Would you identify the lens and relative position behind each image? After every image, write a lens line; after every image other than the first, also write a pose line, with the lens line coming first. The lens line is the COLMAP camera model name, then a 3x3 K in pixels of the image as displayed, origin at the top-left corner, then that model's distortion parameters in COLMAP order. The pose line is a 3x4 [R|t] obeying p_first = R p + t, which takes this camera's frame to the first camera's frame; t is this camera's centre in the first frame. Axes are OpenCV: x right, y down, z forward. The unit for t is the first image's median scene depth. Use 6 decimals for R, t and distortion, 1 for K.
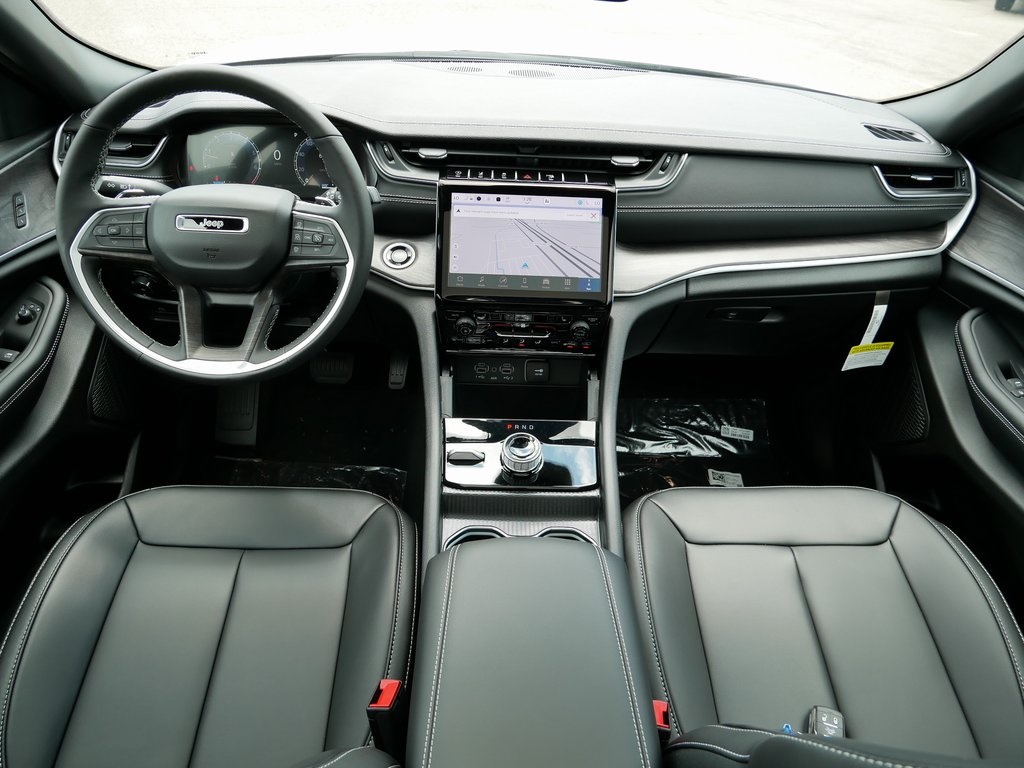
lens RADIAL K [[730.9, 0, 512.0], [0, 730.9, 384.0], [0, 0, 1]] dist [-0.042872, -0.000521]
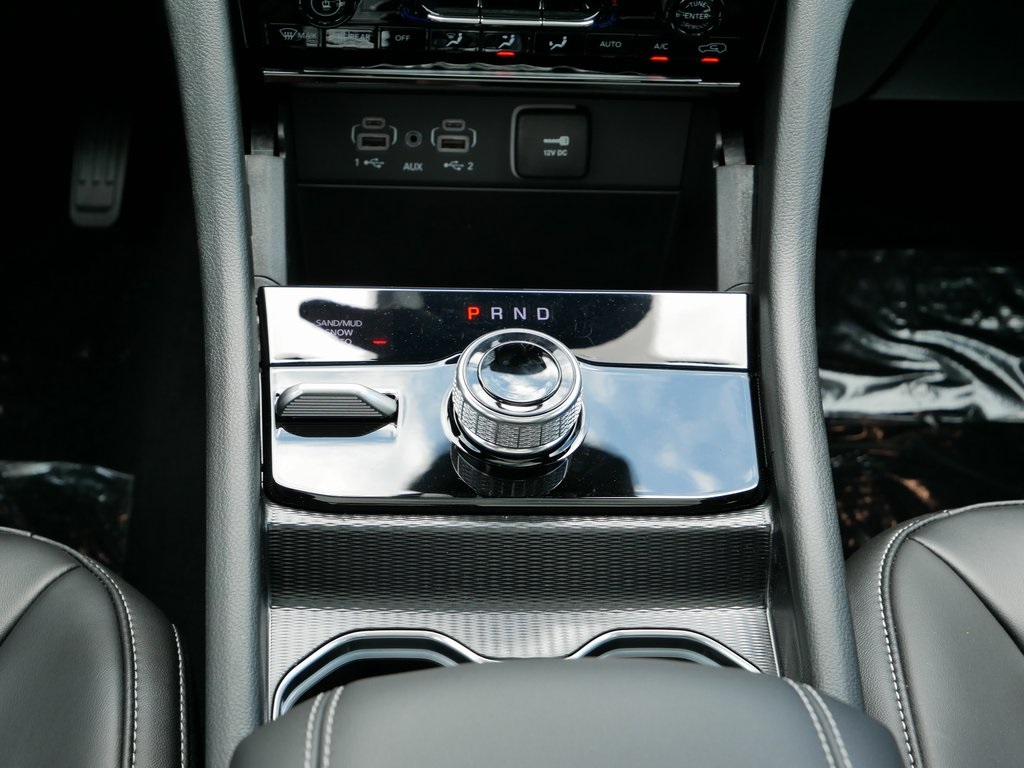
lens RADIAL K [[1987.3, 0, 512.0], [0, 1987.3, 384.0], [0, 0, 1]] dist [0.023540, 0.069258]
pose [[0.998440, -0.012538, 0.054402, -0.034688], [0.009100, 0.997972, 0.062997, 0.036805], [-0.055082, -0.062404, 0.996530, 0.158229]]
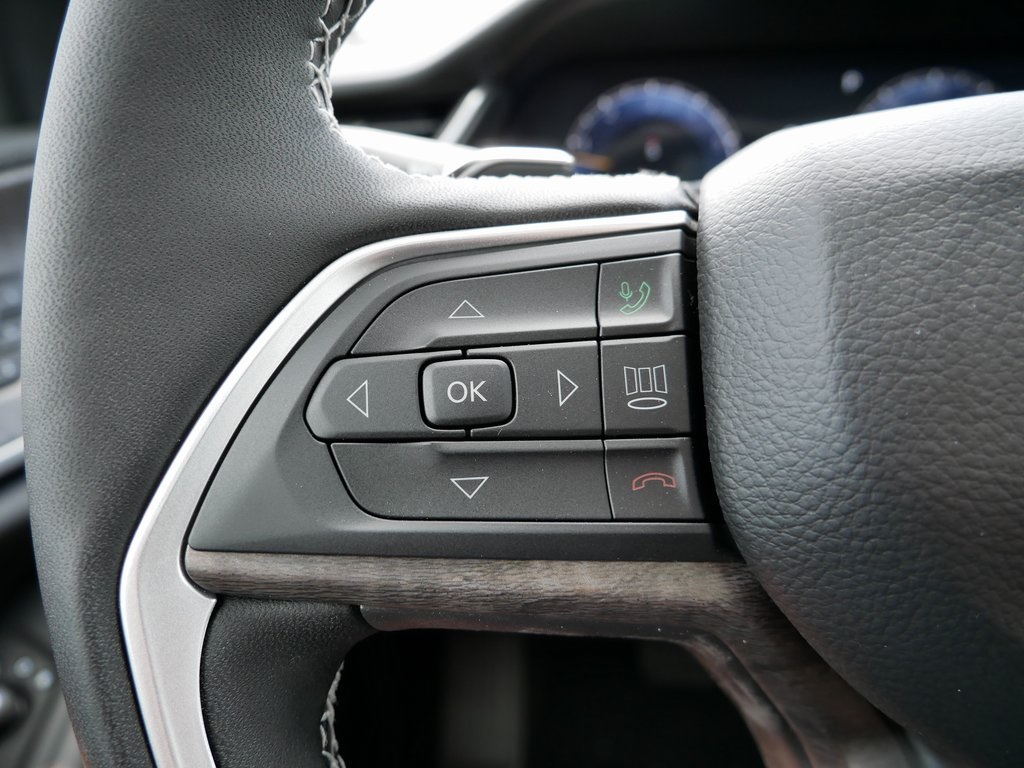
lens RADIAL K [[729.8, 0, 512.0], [0, 729.8, 384.0], [0, 0, 1]] dist [-0.042467, 0.005465]
pose [[0.991320, -0.041595, -0.124716, -0.466768], [0.016633, 0.980689, -0.194863, -0.167539], [0.130413, 0.191097, 0.972869, 0.773732]]
